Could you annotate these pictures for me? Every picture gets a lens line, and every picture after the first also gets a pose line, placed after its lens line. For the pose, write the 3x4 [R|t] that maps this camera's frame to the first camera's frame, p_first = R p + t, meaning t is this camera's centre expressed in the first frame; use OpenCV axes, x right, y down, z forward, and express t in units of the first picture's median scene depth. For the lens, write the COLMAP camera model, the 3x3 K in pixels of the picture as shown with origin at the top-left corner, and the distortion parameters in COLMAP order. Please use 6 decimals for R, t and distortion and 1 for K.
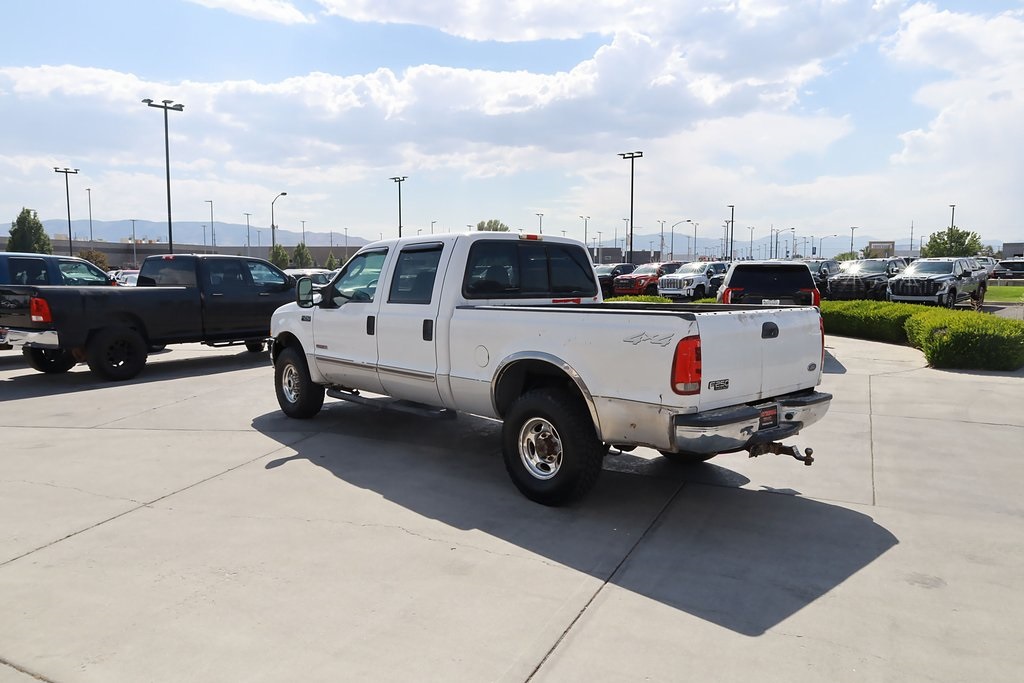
lens RADIAL K [[702.8, 0, 515.0], [0, 702.8, 343.0], [0, 0, 1]] dist [-0.000872, -0.006528]
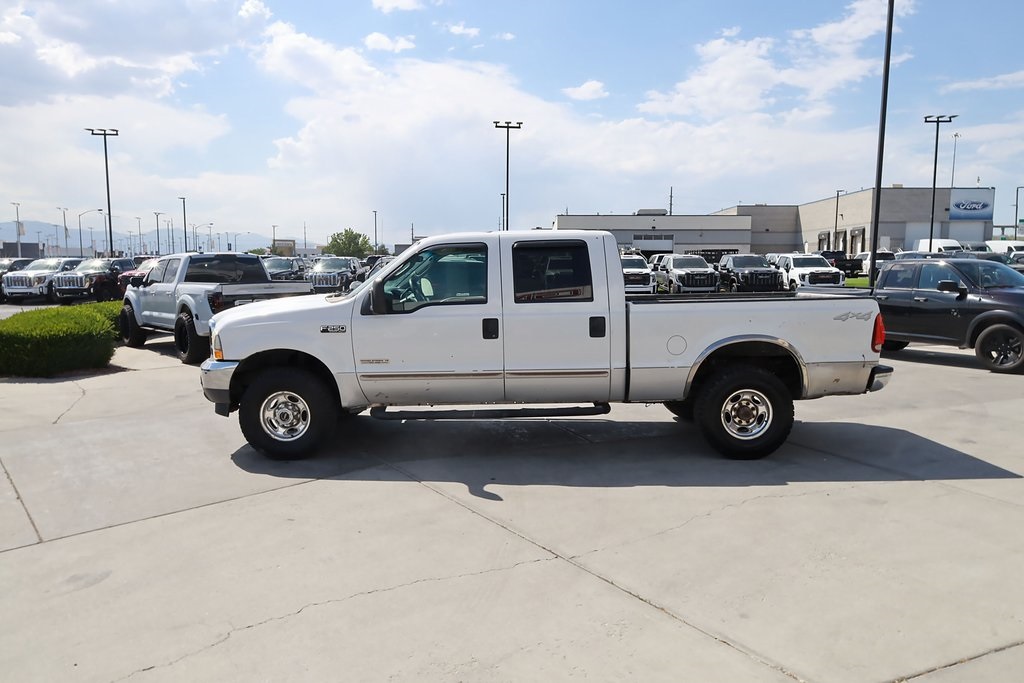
lens RADIAL K [[702.8, 0, 515.0], [0, 702.8, 343.0], [0, 0, 1]] dist [-0.000872, -0.006528]
pose [[0.668300, -0.081462, 0.739418, -1.184059], [0.077312, 0.996209, 0.039878, -0.055192], [-0.739864, 0.030515, 0.672064, 0.505874]]
